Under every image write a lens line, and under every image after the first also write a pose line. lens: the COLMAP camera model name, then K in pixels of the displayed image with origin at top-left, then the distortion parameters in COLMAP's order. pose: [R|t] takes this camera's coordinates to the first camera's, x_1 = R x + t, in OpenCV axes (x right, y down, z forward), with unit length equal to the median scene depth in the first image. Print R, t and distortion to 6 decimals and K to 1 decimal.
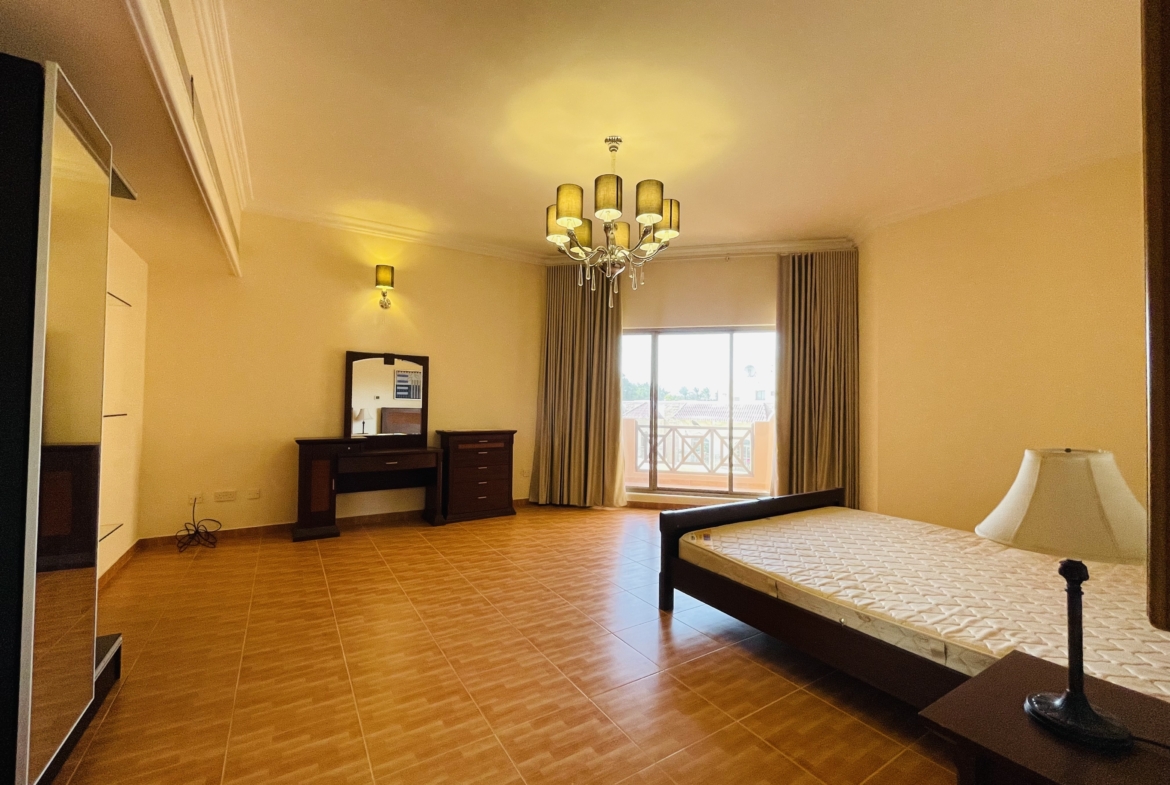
lens RADIAL K [[478.3, 0, 585.0], [0, 478.3, 392.5], [0, 0, 1]] dist [-0.000269, -0.000040]
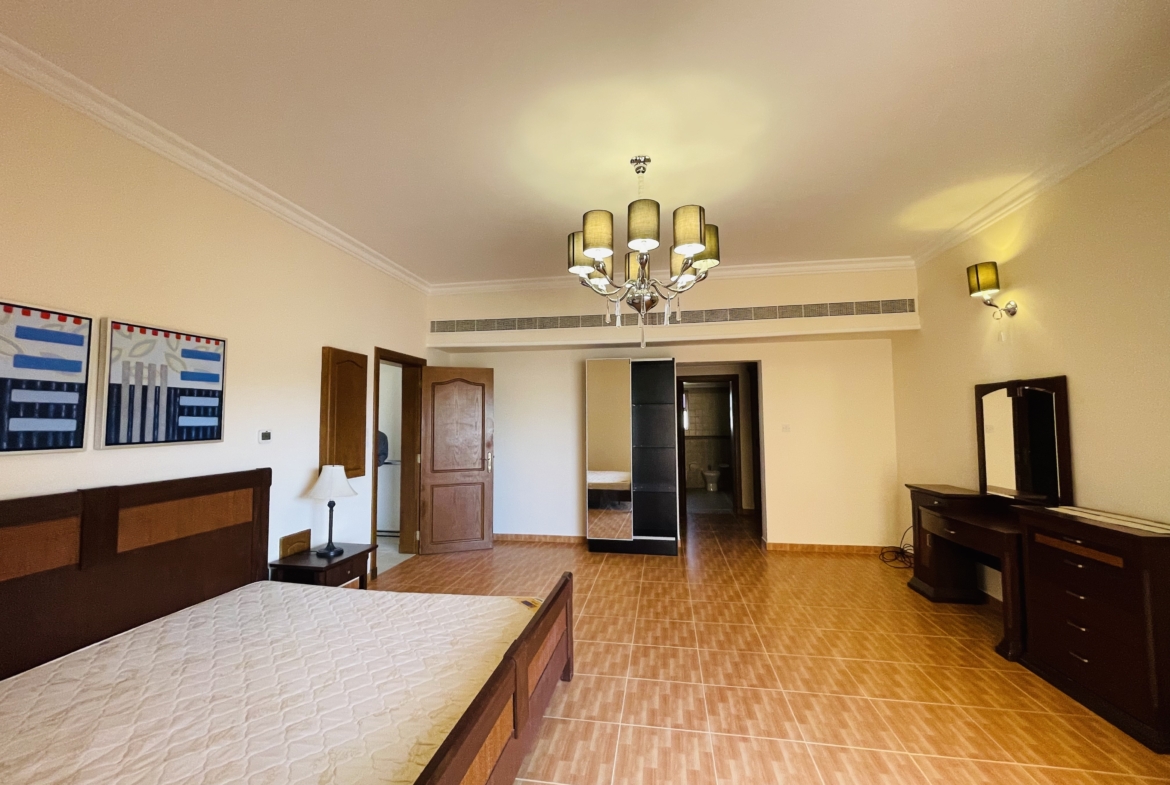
lens RADIAL K [[478.3, 0, 585.0], [0, 478.3, 392.5], [0, 0, 1]] dist [-0.000269, -0.000040]
pose [[-0.668676, -0.045810, -0.742141, 0.541077], [0.017786, 0.996829, -0.077557, -0.022556], [0.743341, -0.065060, -0.665741, 1.048947]]
